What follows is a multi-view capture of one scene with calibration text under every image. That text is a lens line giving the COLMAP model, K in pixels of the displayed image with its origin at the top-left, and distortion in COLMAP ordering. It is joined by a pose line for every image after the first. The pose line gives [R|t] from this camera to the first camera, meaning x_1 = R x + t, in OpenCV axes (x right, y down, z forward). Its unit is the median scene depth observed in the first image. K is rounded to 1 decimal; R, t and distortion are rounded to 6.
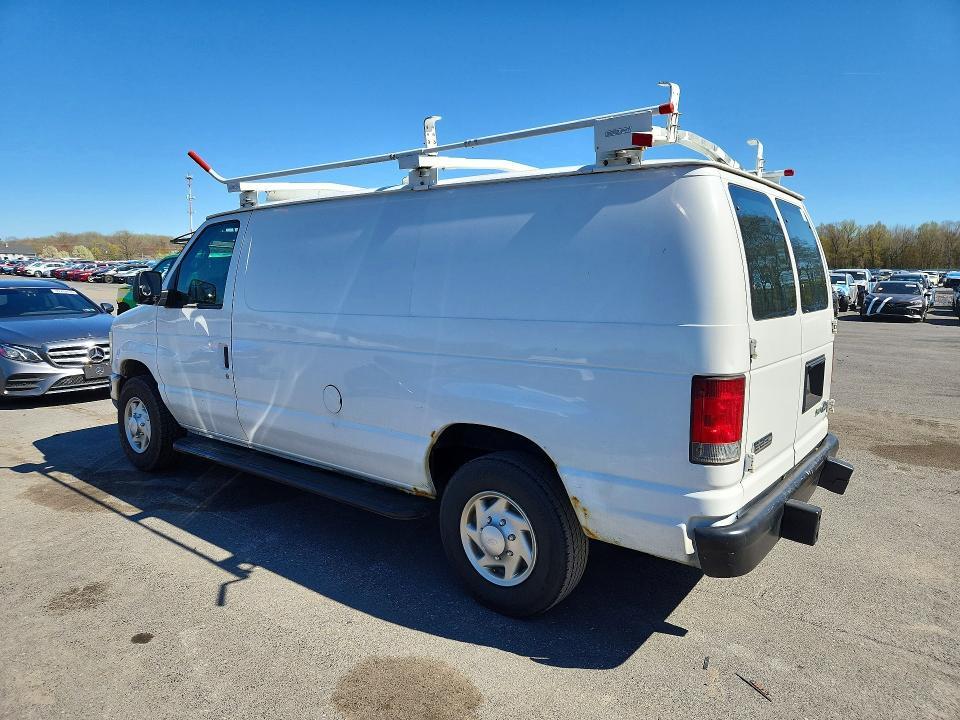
lens RADIAL K [[654.2, 0, 472.4], [0, 654.2, 355.5], [0, 0, 1]] dist [0.063452, -0.060636]
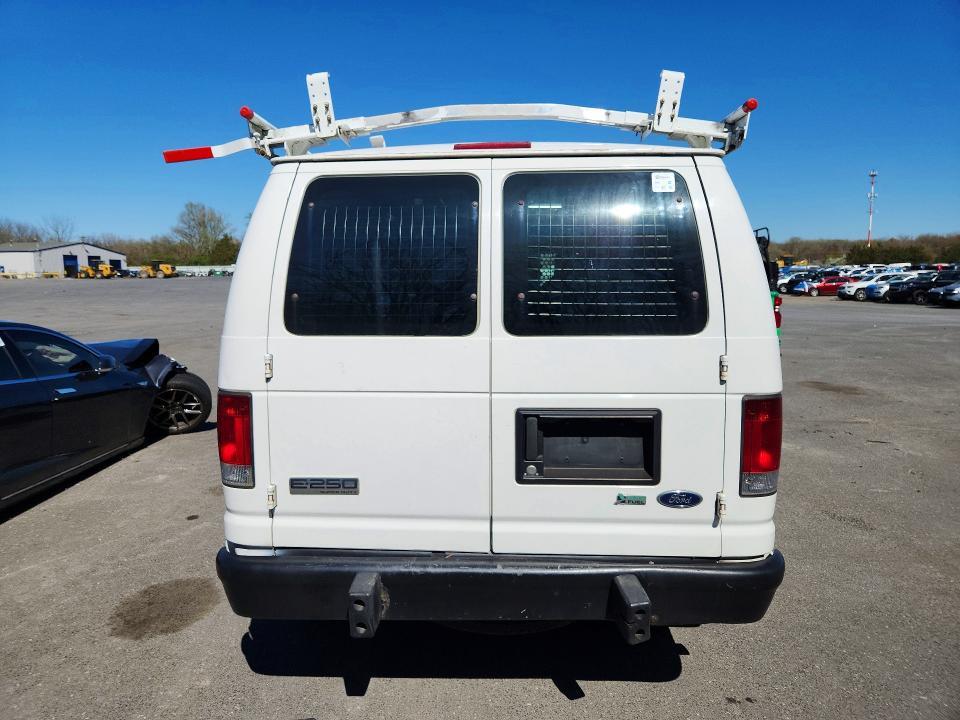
lens RADIAL K [[654.2, 0, 472.4], [0, 654.2, 355.5], [0, 0, 1]] dist [0.063452, -0.060636]
pose [[0.568895, 0.081514, -0.818360, 1.083012], [-0.088429, 0.995370, 0.037672, -0.066481], [0.817642, 0.050936, 0.573469, 0.610086]]
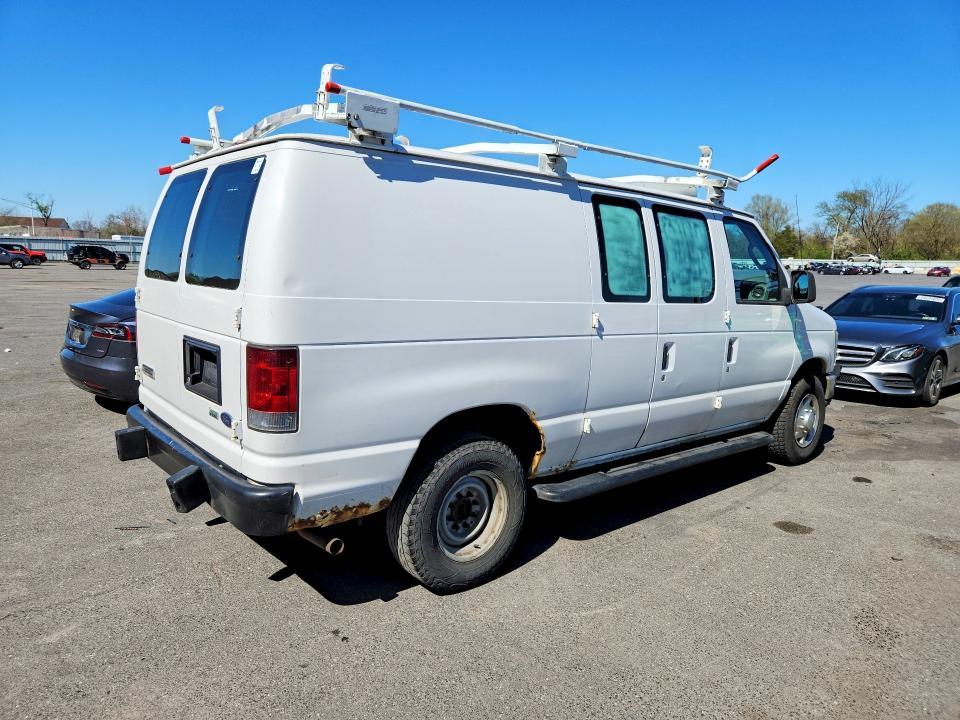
lens RADIAL K [[654.2, 0, 472.4], [0, 654.2, 355.5], [0, 0, 1]] dist [0.063452, -0.060636]
pose [[-0.209299, 0.118453, -0.970651, 1.438178], [-0.156968, 0.975694, 0.152915, -0.182132], [0.965171, 0.184366, -0.185618, 1.686244]]
